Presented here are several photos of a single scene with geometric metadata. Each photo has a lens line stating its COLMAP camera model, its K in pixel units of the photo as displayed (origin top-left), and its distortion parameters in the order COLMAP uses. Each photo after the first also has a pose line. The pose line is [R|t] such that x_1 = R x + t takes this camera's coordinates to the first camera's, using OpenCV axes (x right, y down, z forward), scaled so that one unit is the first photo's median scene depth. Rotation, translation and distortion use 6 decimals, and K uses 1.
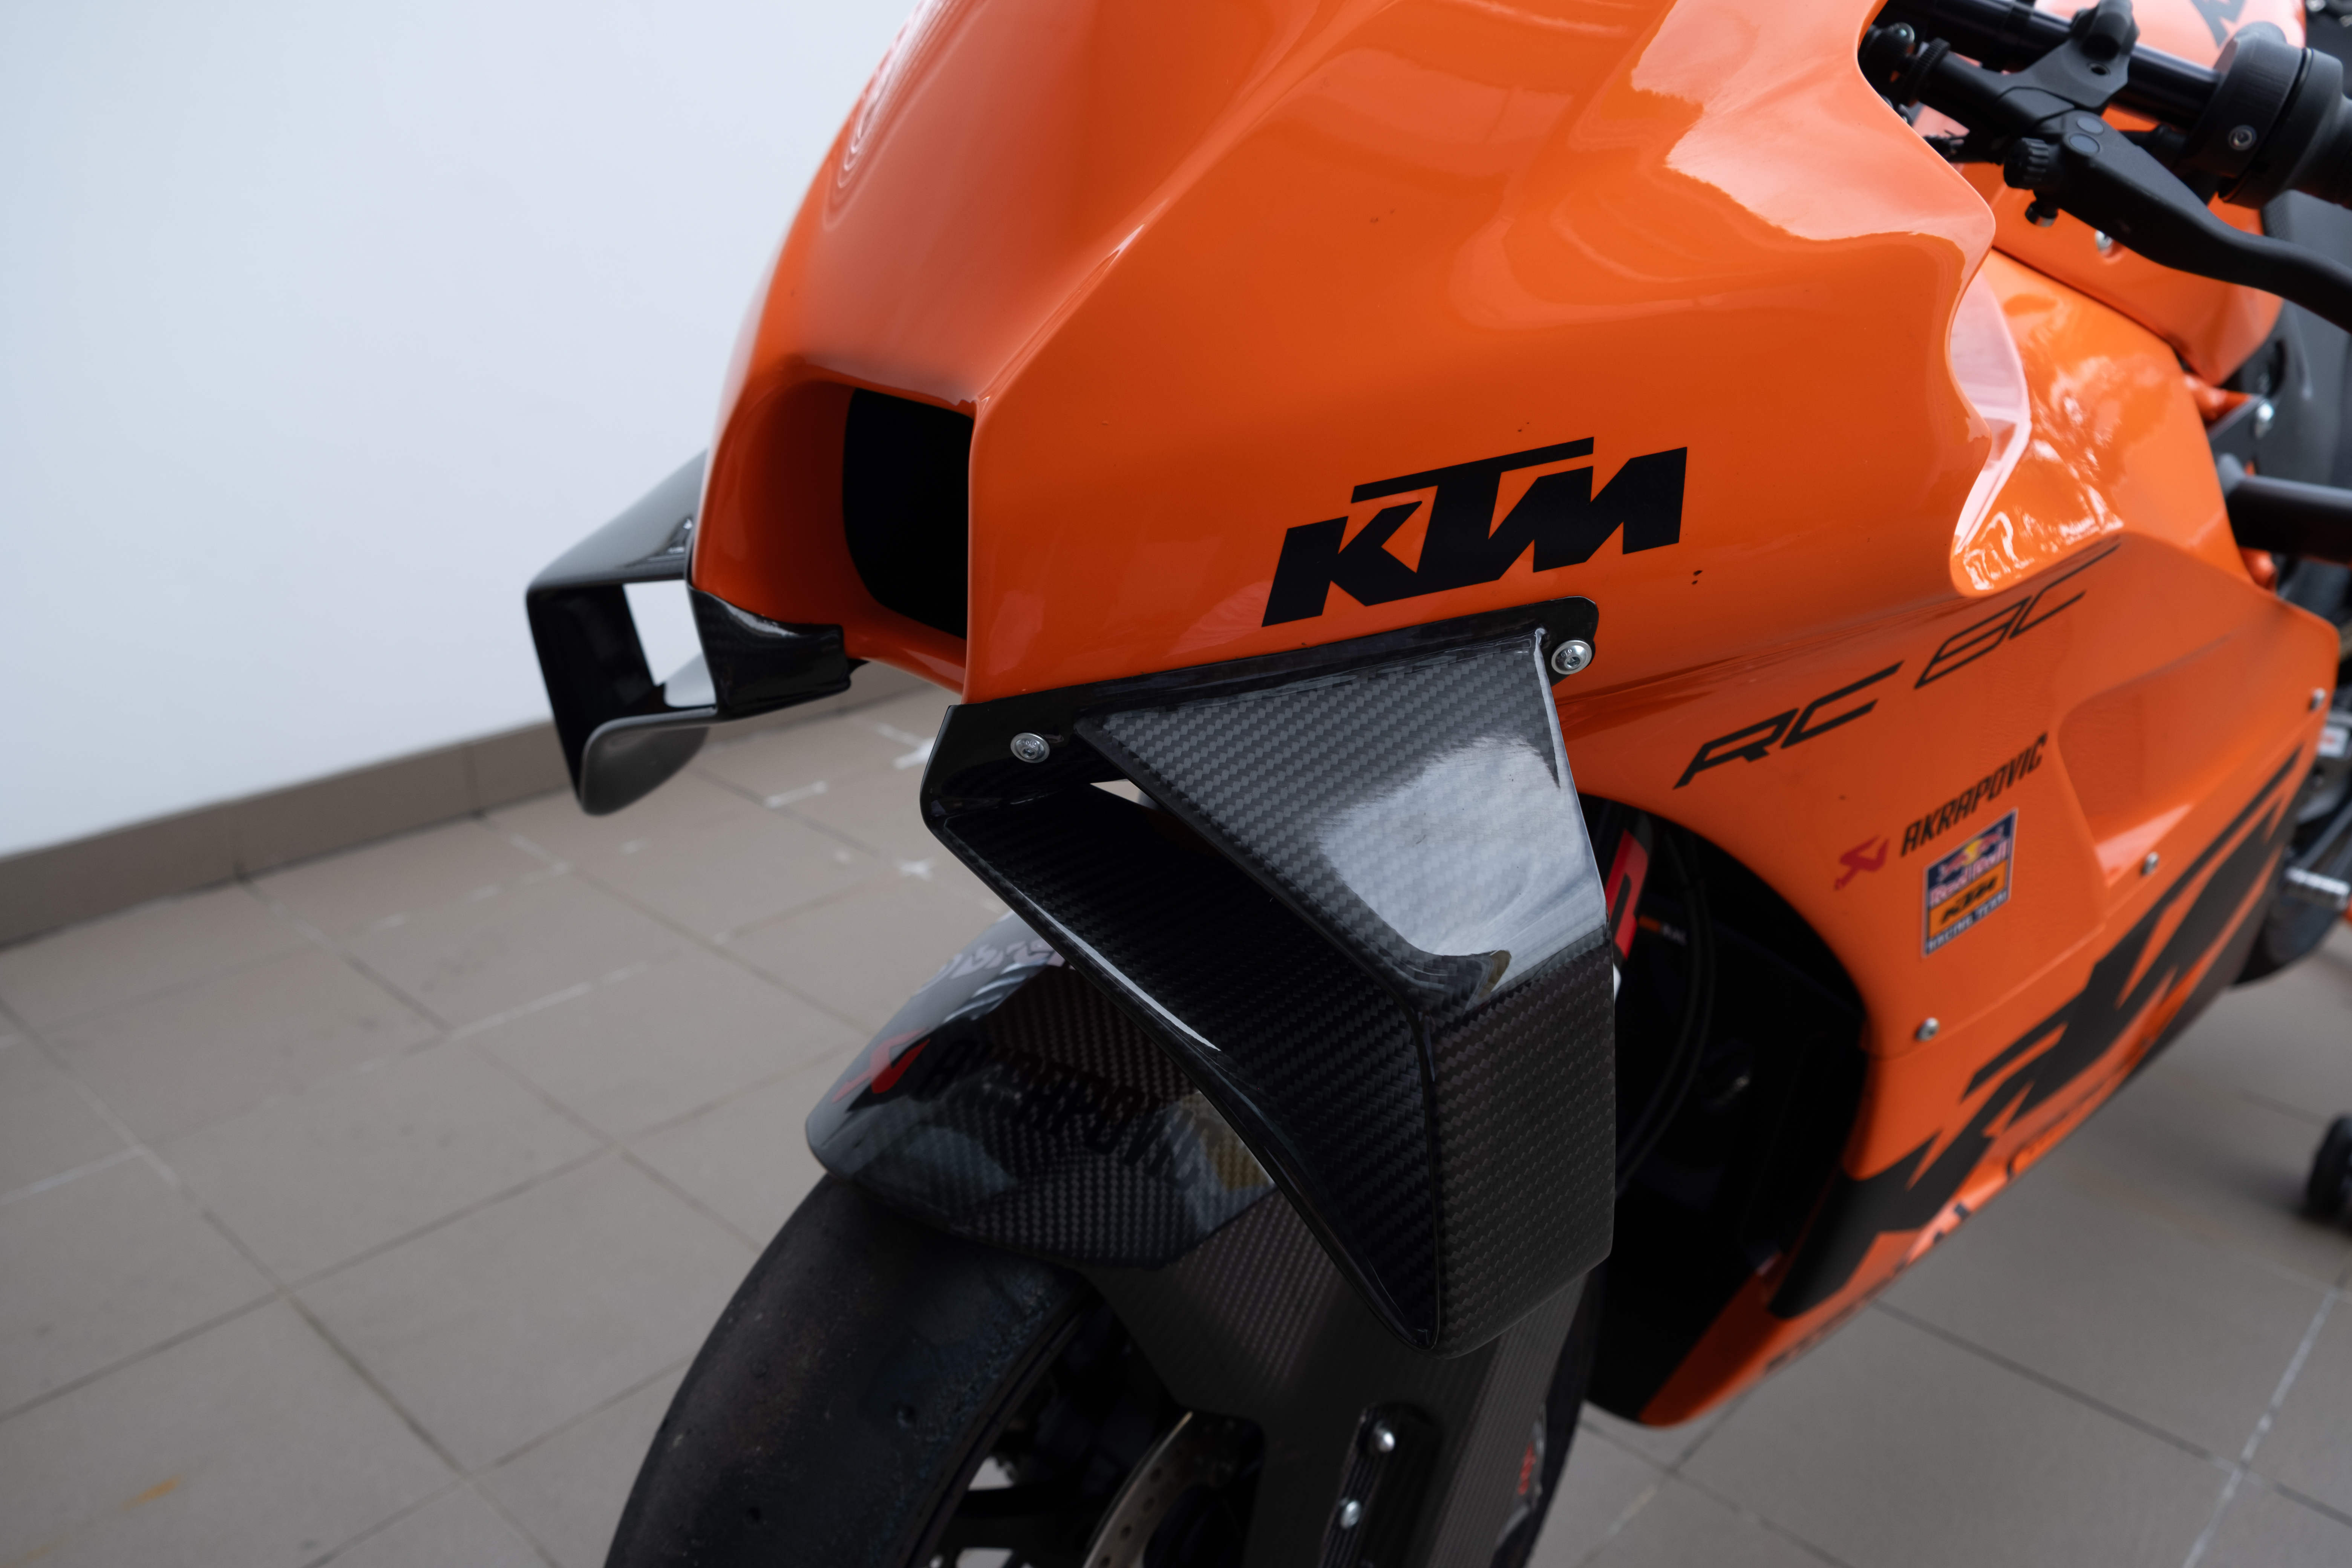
lens RADIAL K [[1840.5, 0, 1181.5], [0, 1840.5, 776.2], [0, 0, 1]] dist [-0.044107, 0.048290]
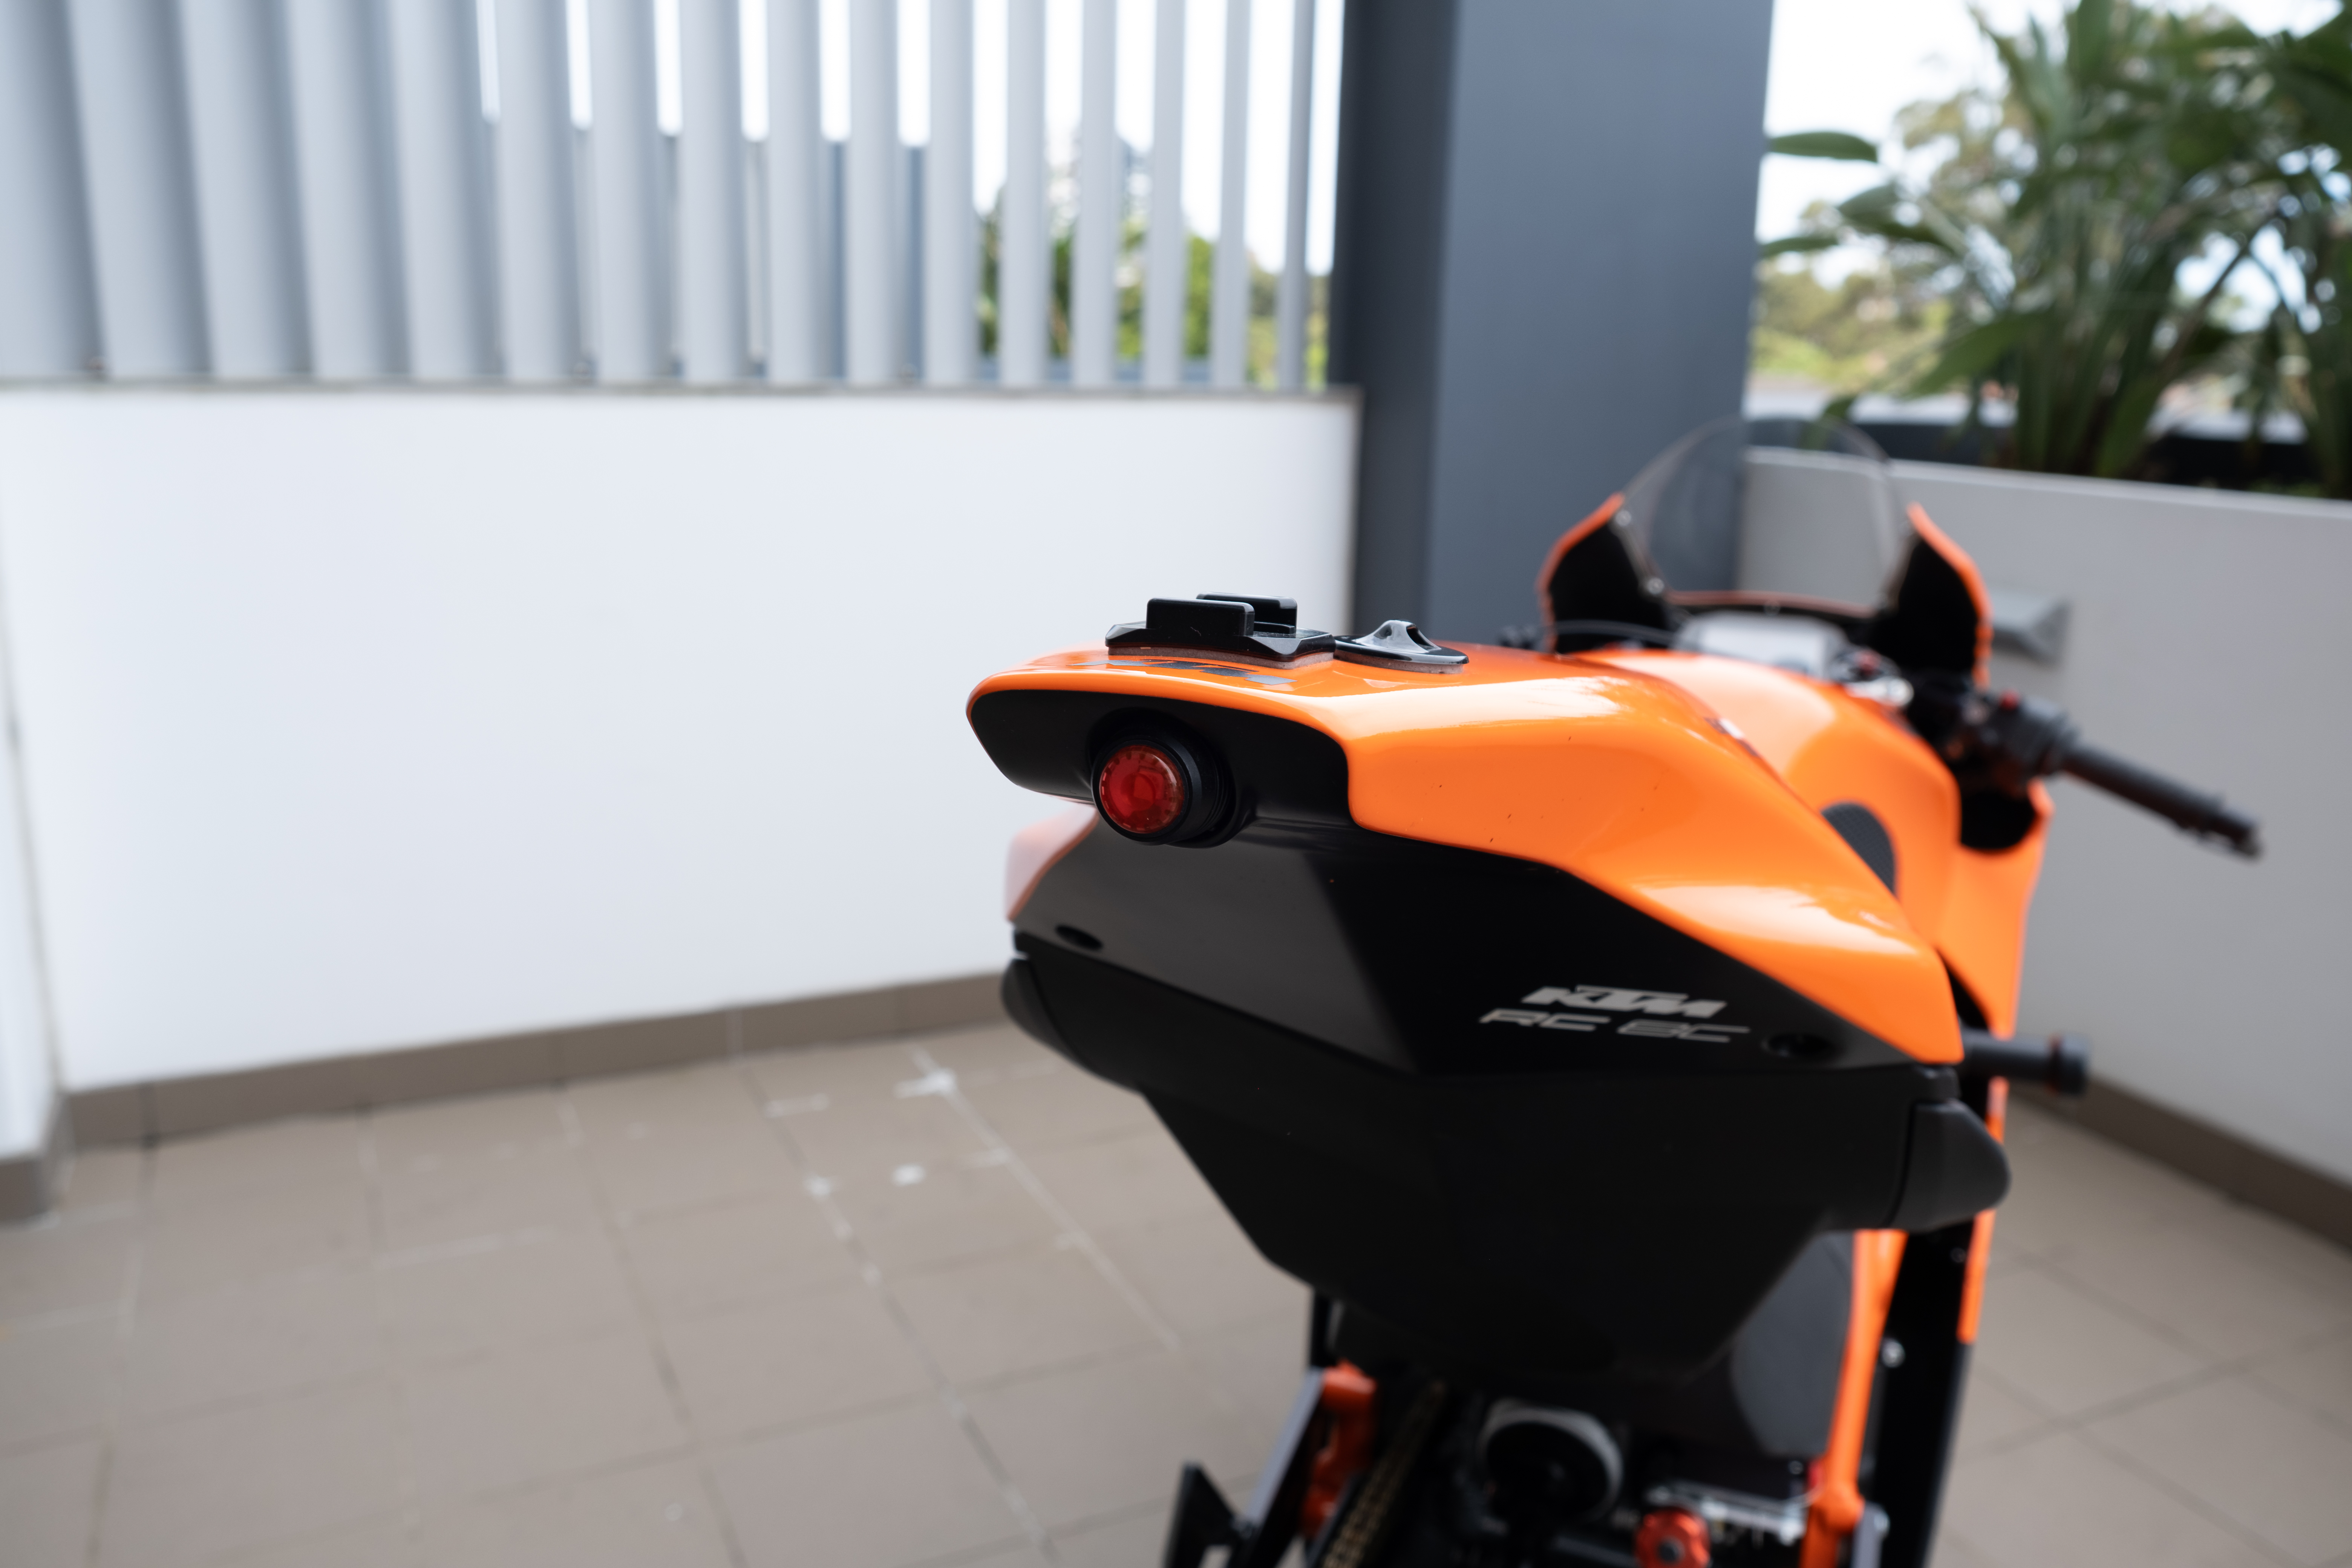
lens RADIAL K [[1848.9, 0, 1170.1], [0, 1848.9, 765.2], [0, 0, 1]] dist [-0.043341, 0.052630]
pose [[0.927339, 0.080614, -0.365437, 1.671421], [-0.133526, 0.983523, -0.121877, -0.355559], [0.349591, 0.161816, 0.922823, -0.261587]]
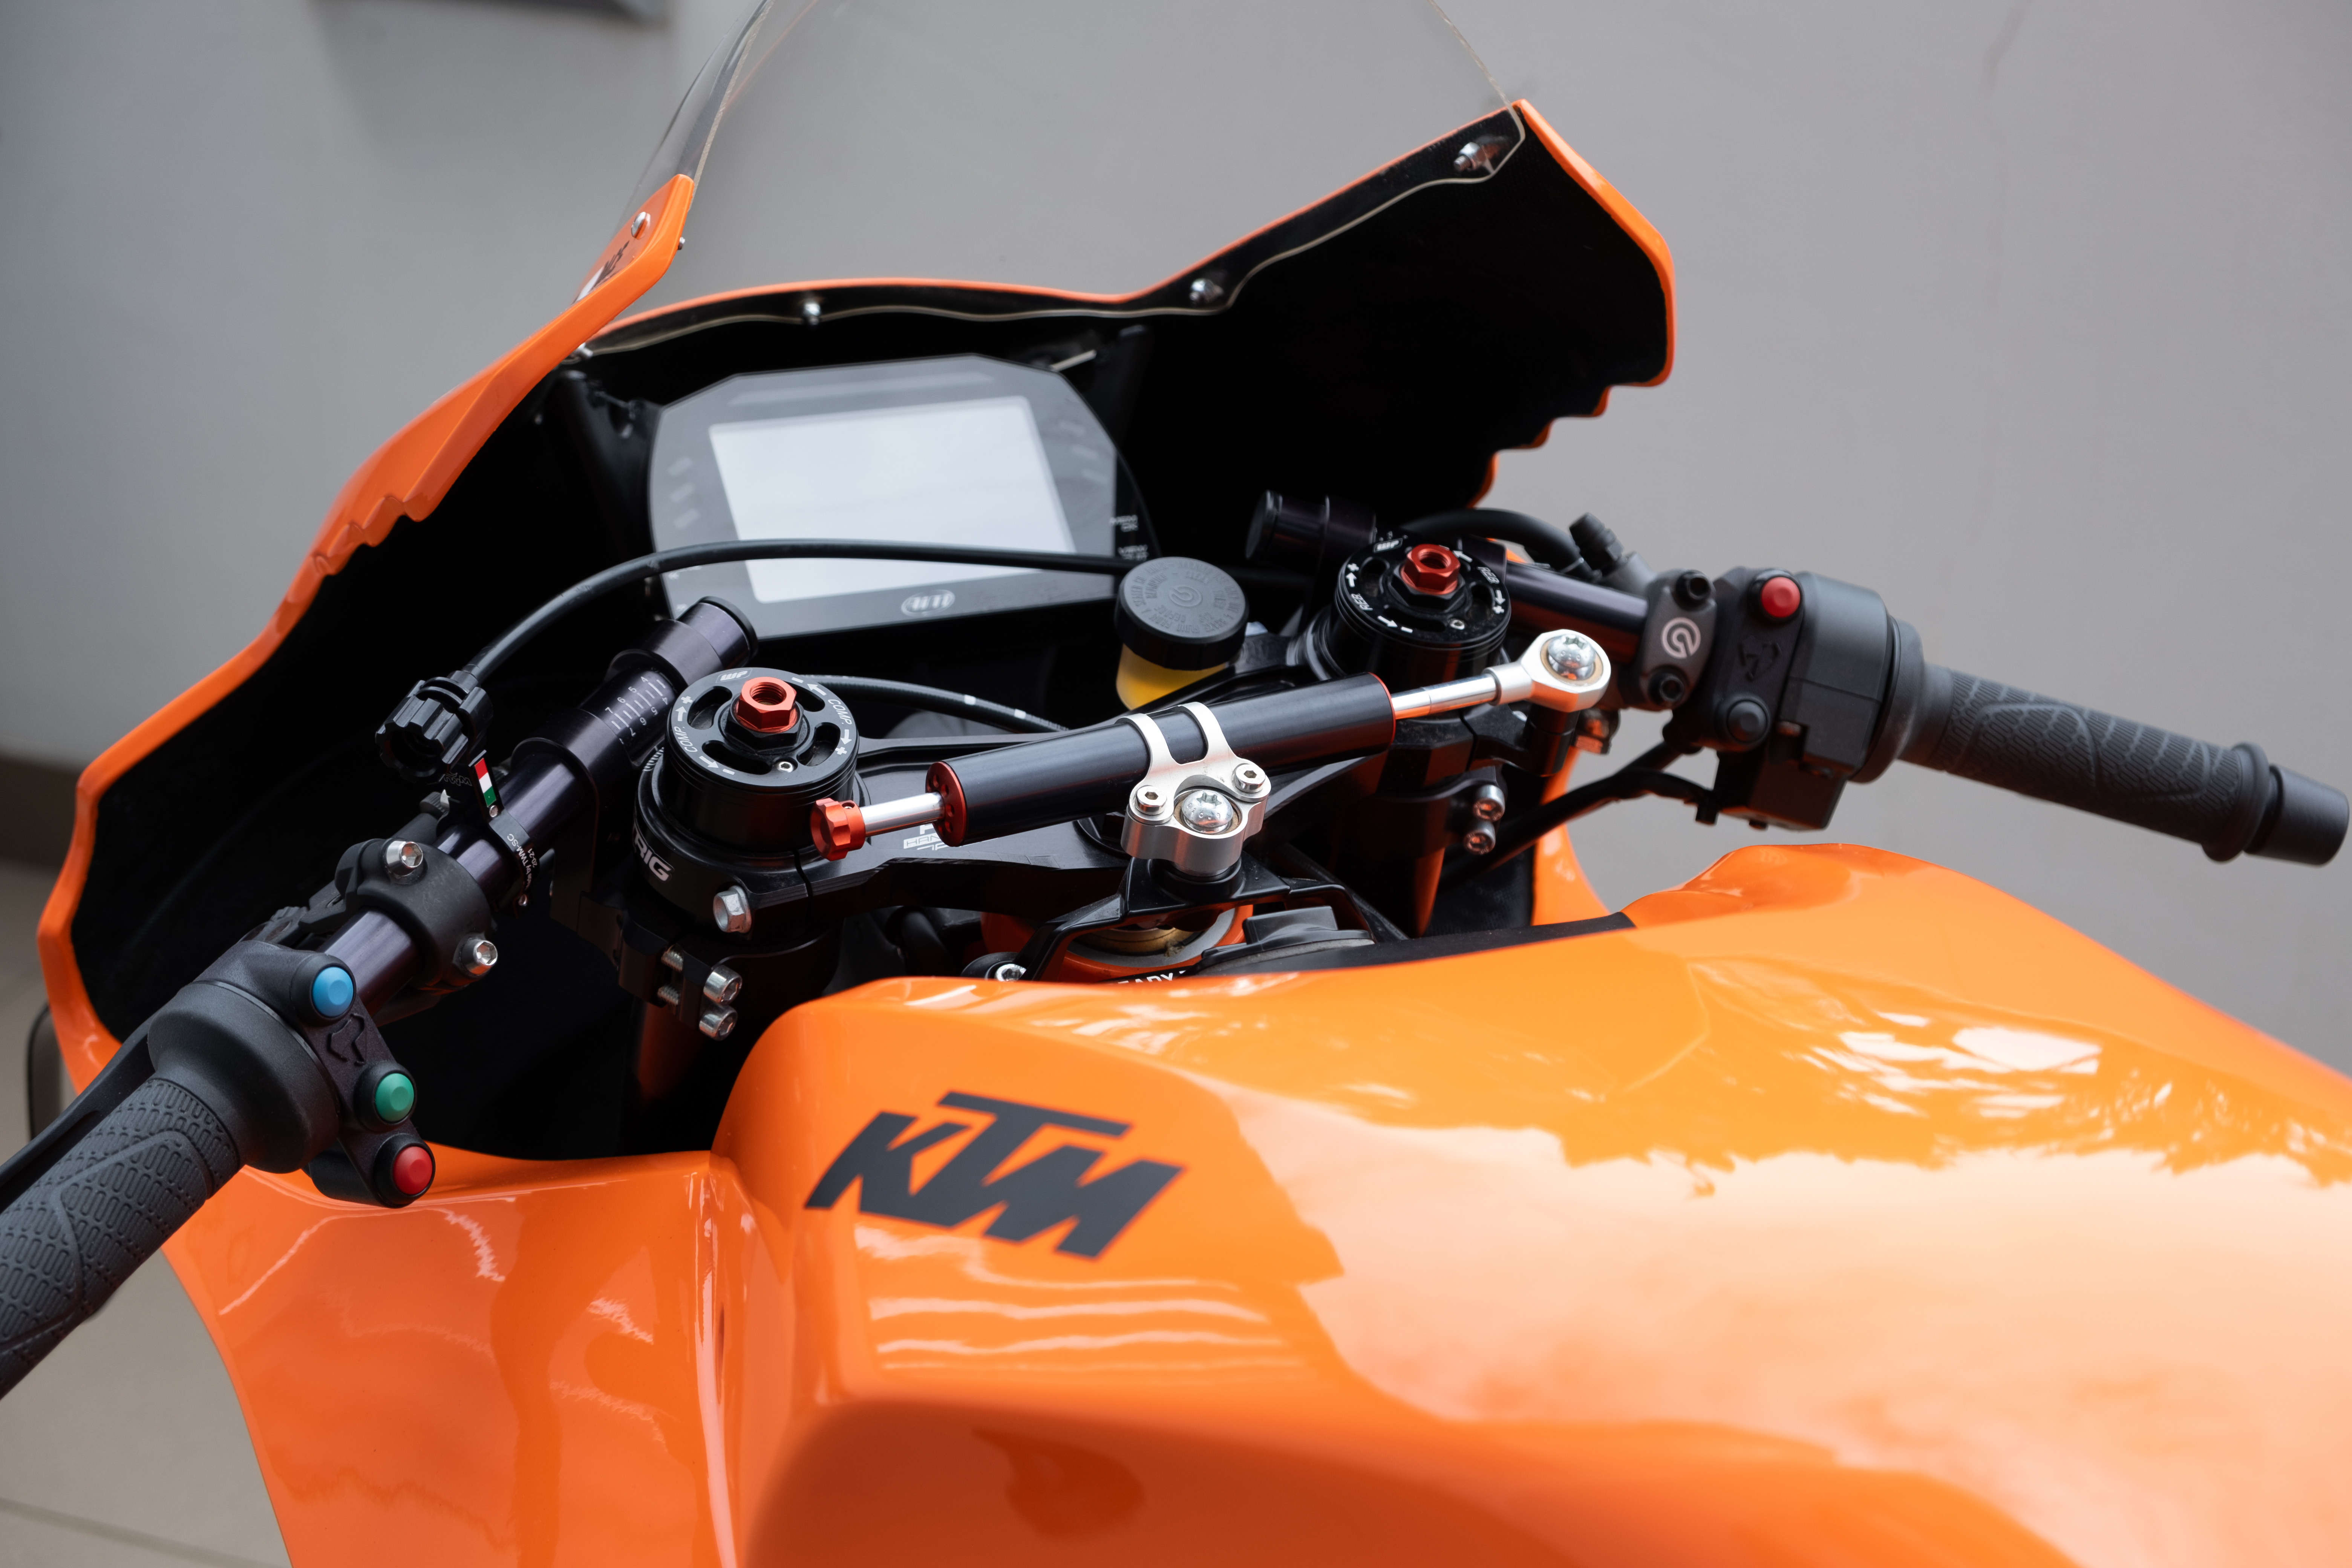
lens RADIAL K [[3775.1, 0, 1181.1], [0, 3775.1, 756.5], [0, 0, 1]] dist [0.150213, -1.189552]
pose [[0.912295, -0.151145, 0.380623, 0.895829], [0.125859, 0.987900, 0.090628, -0.976023], [-0.389715, -0.034775, 0.920279, 0.746711]]
